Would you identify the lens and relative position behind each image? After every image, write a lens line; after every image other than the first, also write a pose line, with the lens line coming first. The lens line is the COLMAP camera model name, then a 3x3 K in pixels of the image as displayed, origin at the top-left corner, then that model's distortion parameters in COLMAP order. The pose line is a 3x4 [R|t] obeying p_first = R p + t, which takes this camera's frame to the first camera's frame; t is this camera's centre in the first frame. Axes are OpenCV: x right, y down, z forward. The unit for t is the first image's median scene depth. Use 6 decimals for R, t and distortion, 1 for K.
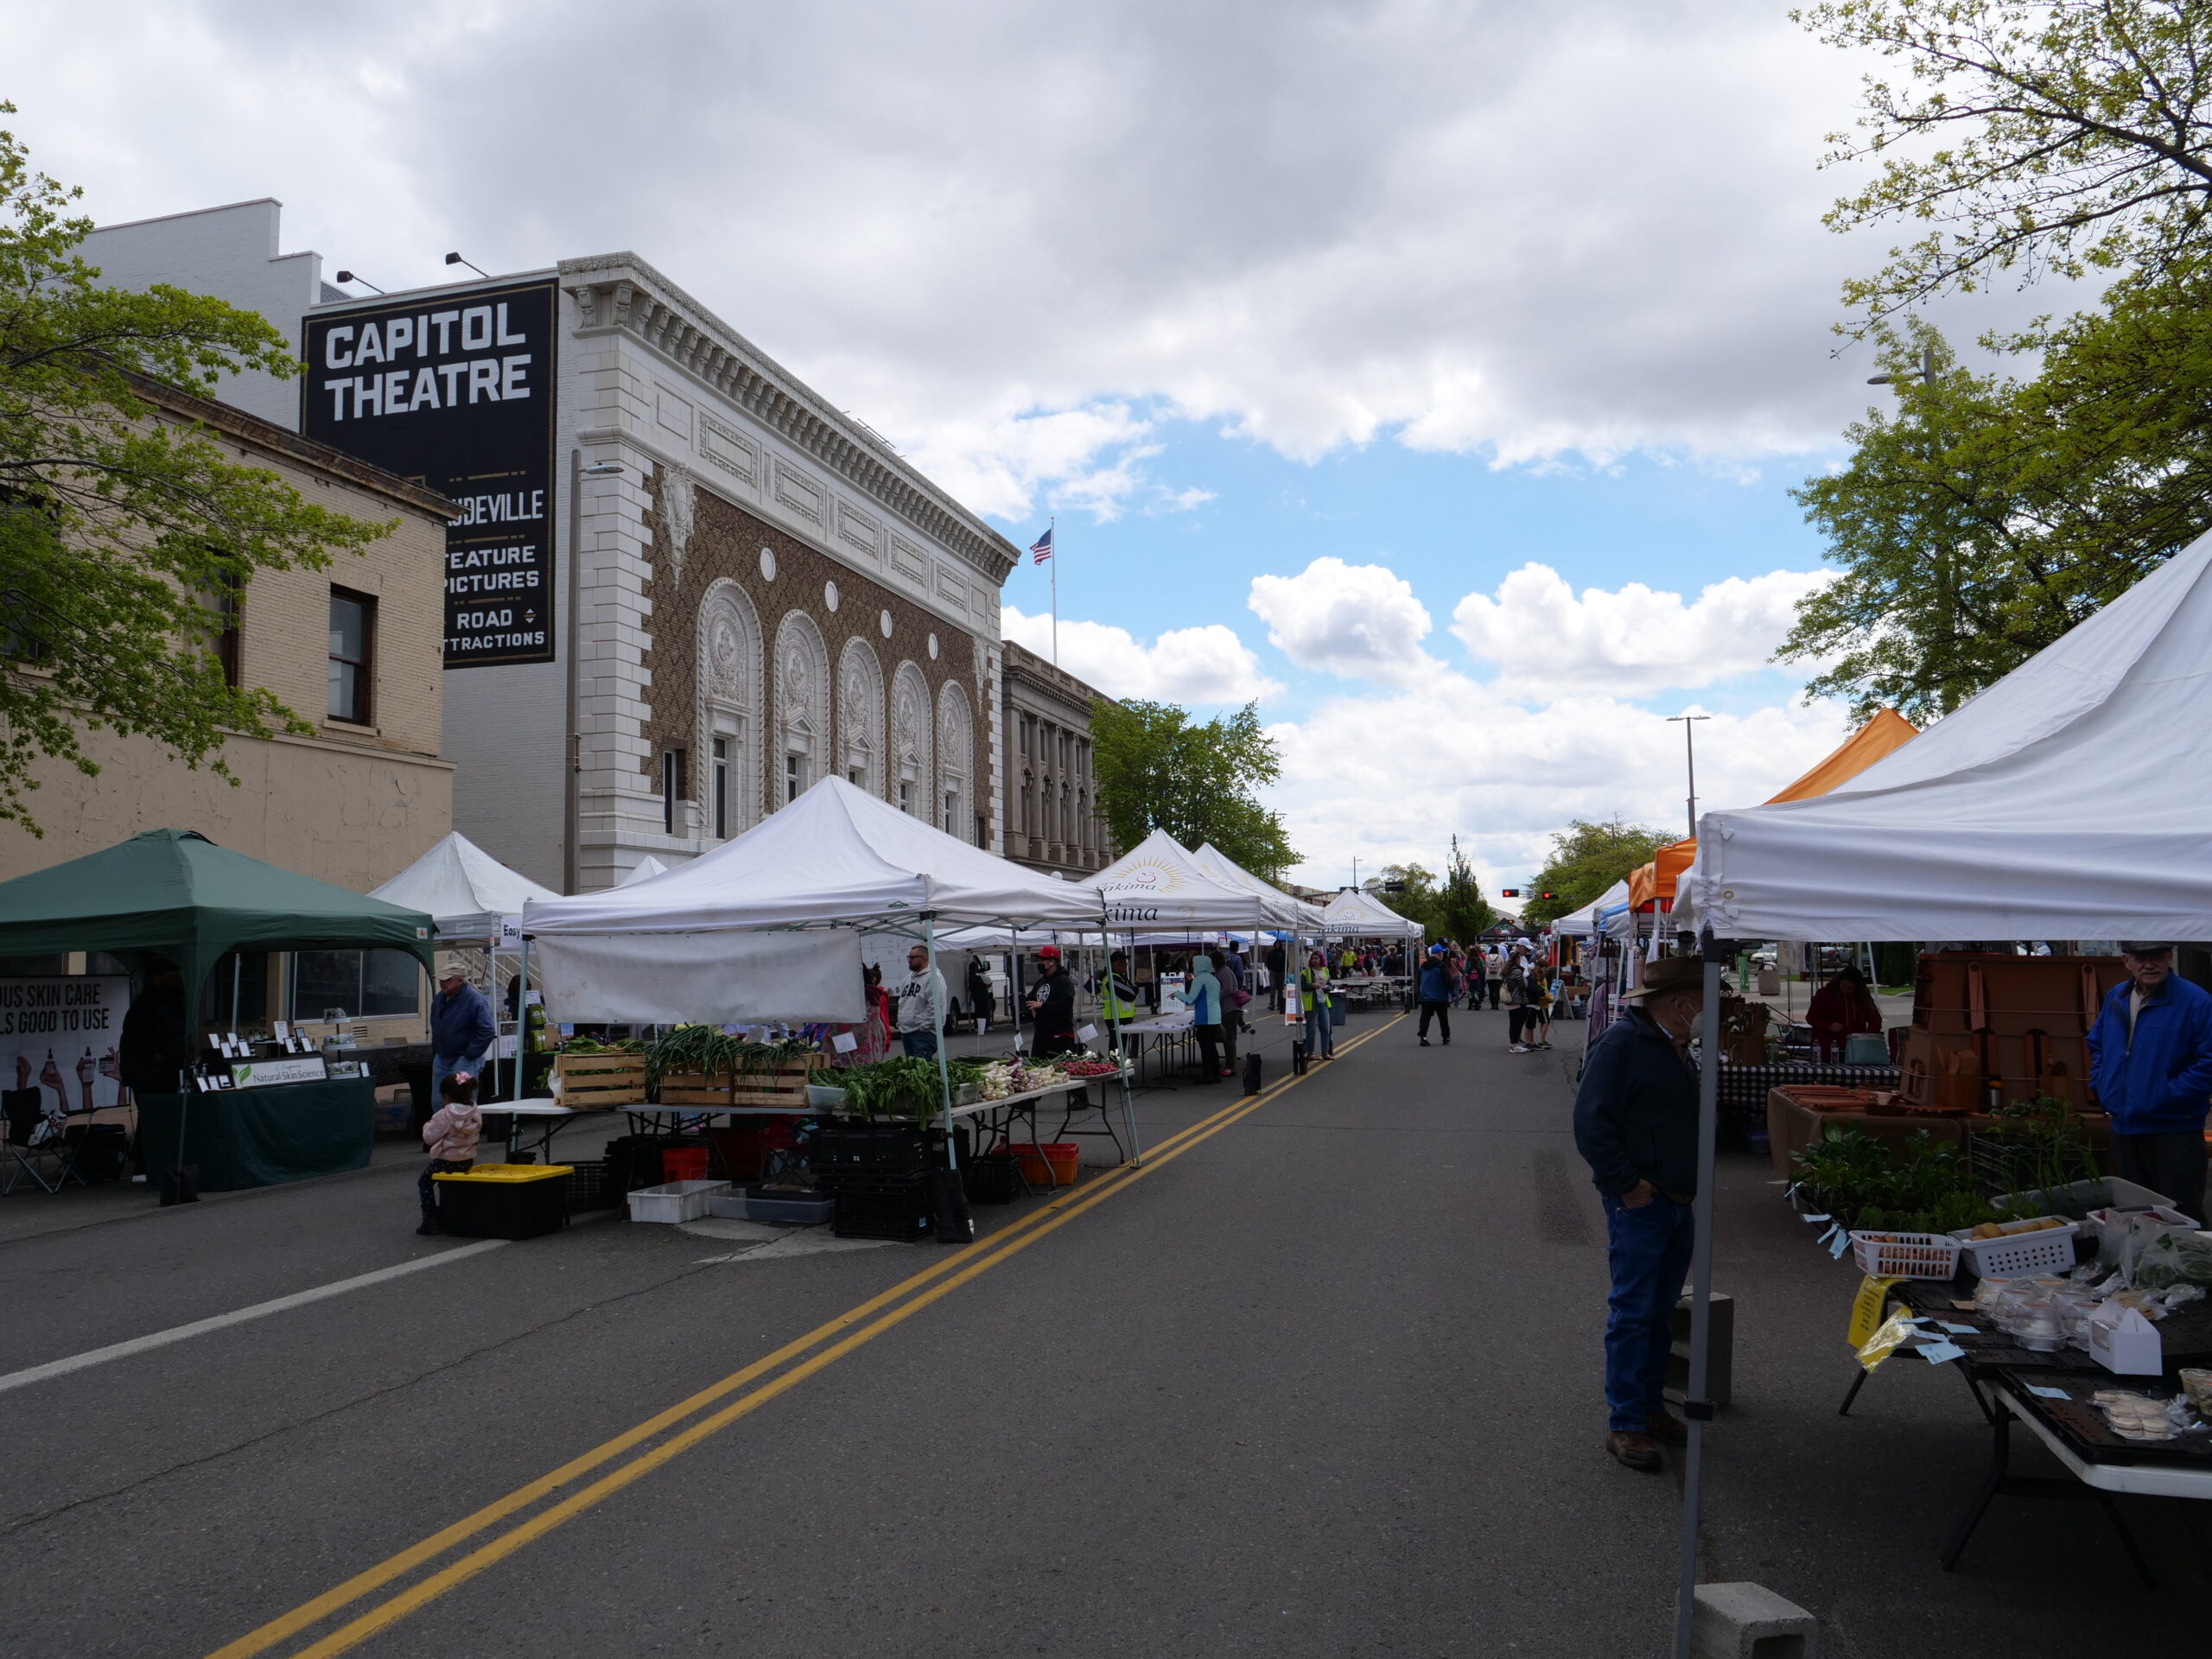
lens RADIAL K [[1580.5, 0, 1098.4], [0, 1580.5, 756.7], [0, 0, 1]] dist [0.001083, 0.002139]
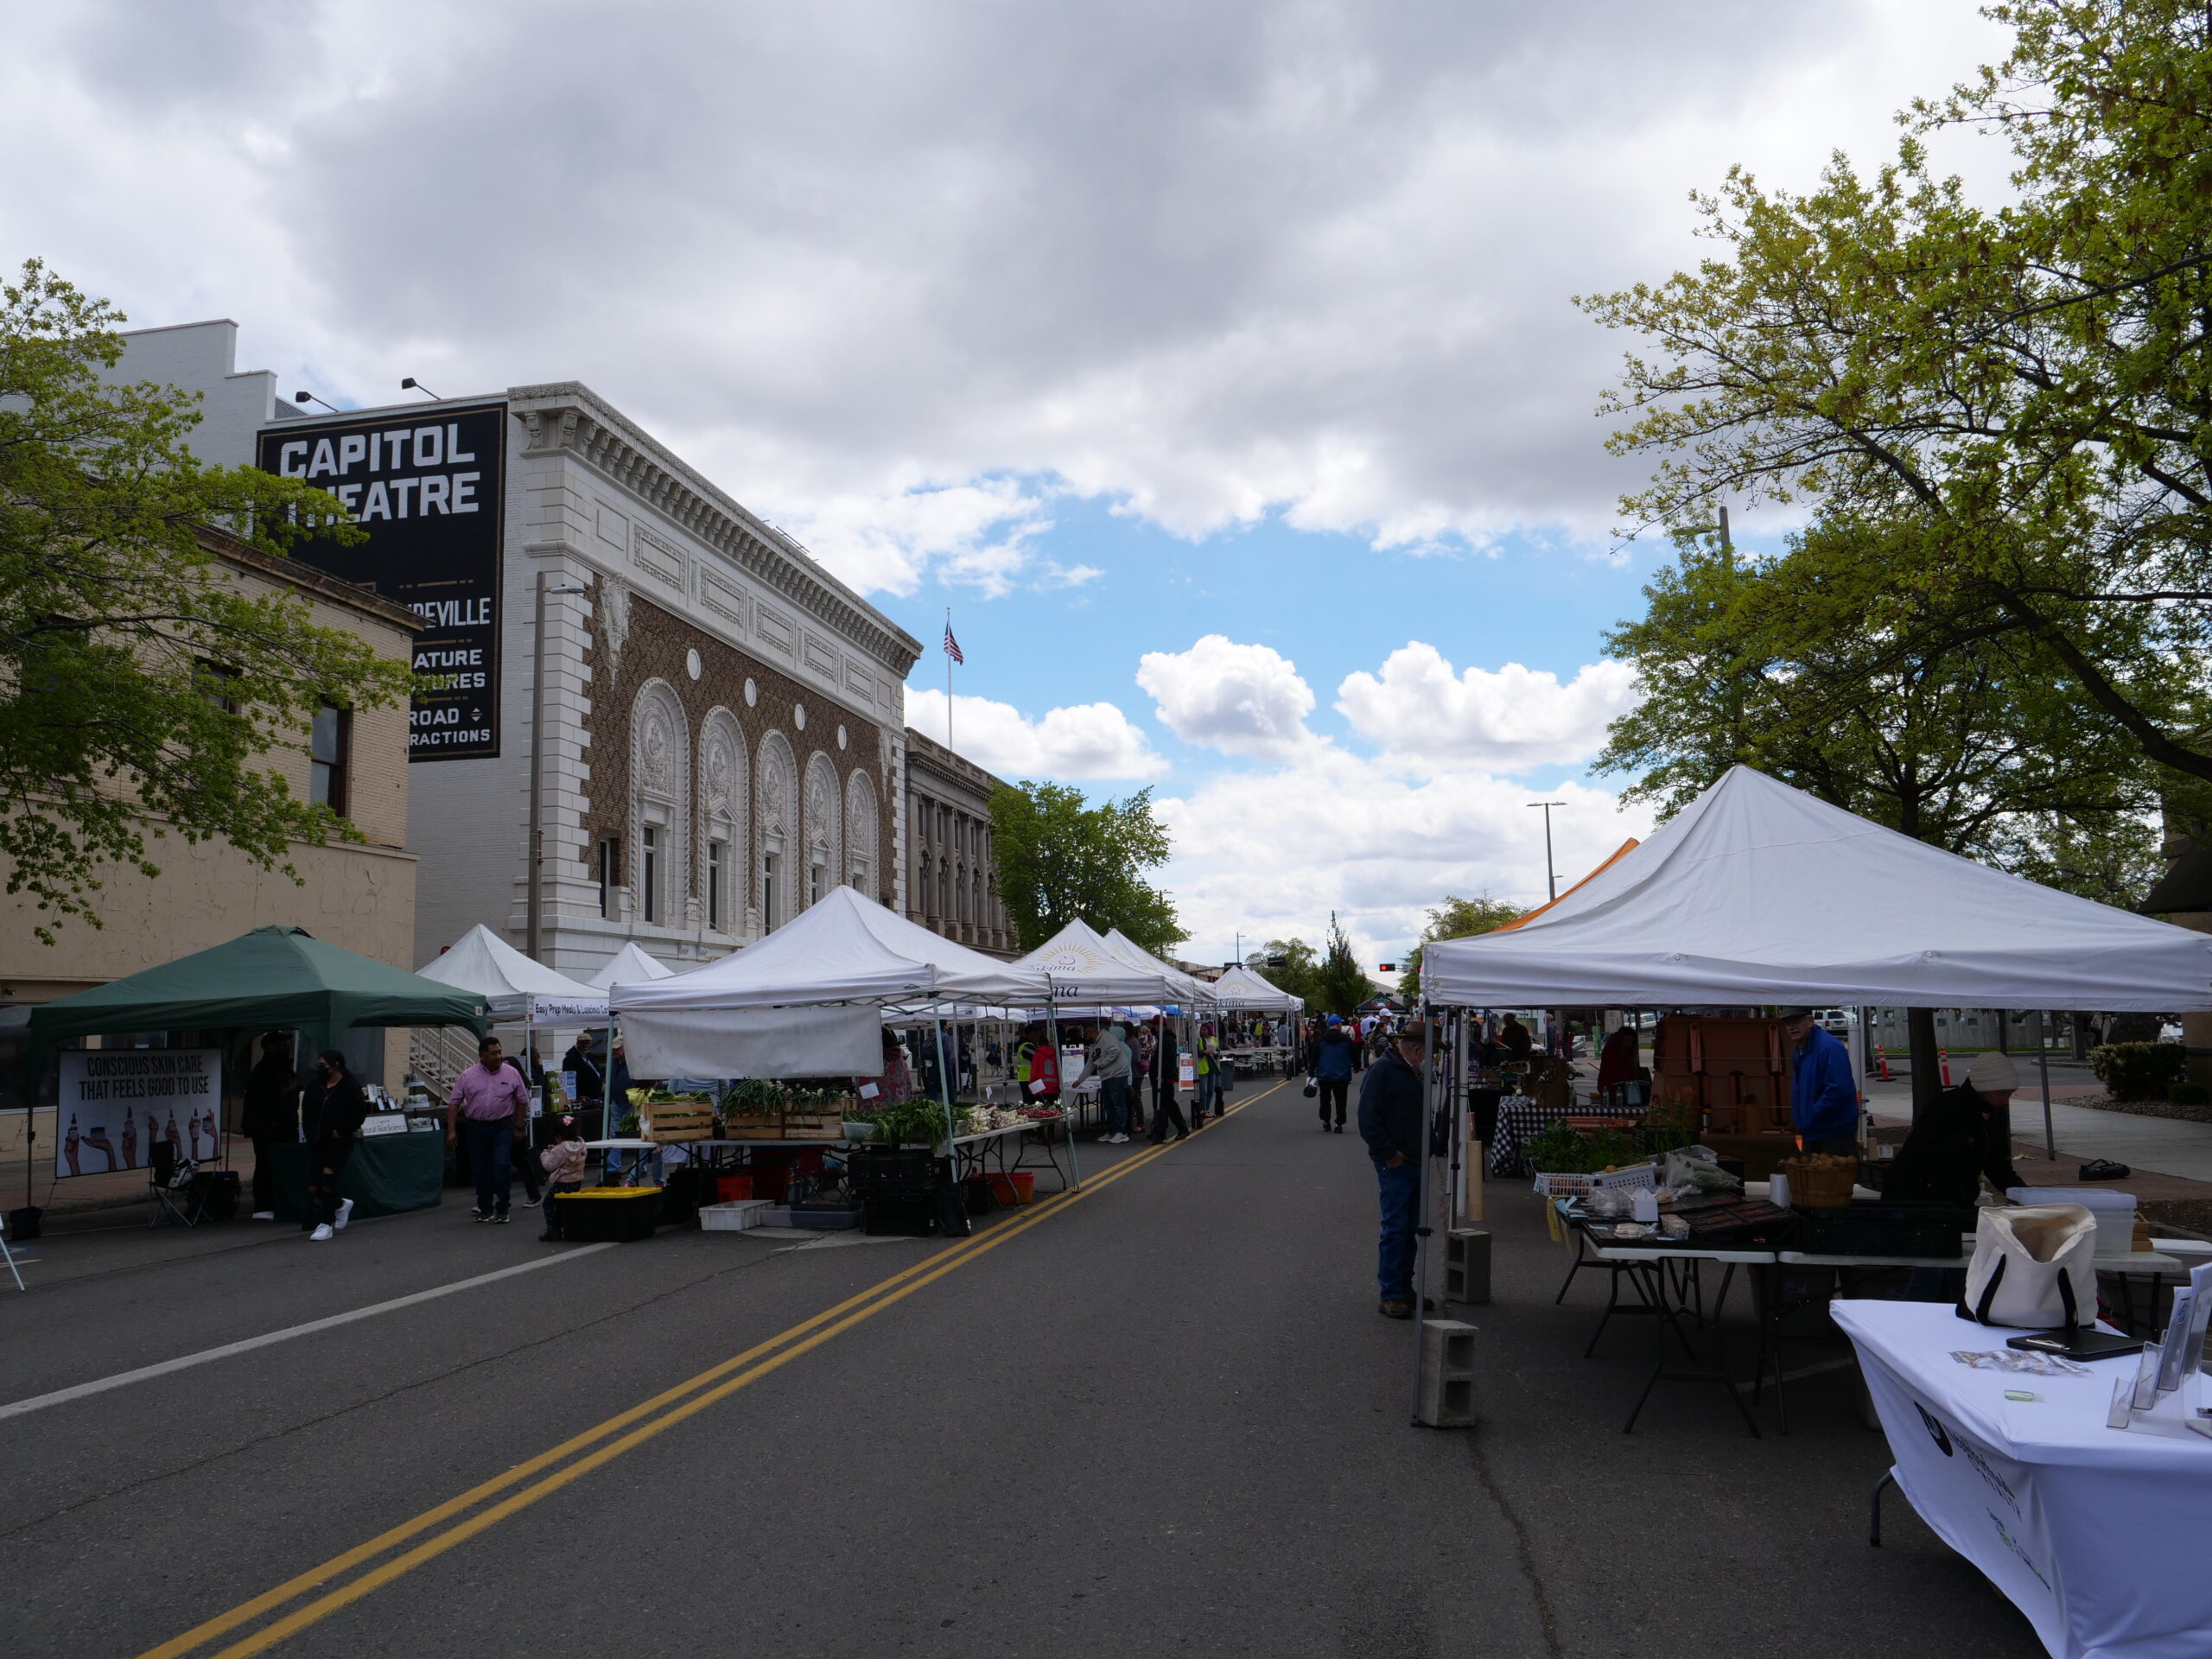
lens RADIAL K [[1580.5, 0, 1104.8], [0, 1580.5, 825.1], [0, 0, 1]] dist [0.001083, 0.002139]
pose [[0.997126, 0.004335, 0.075640, -0.016033], [-0.004052, 0.999984, -0.003897, -0.012049], [-0.075656, 0.003579, 0.997128, -0.101587]]
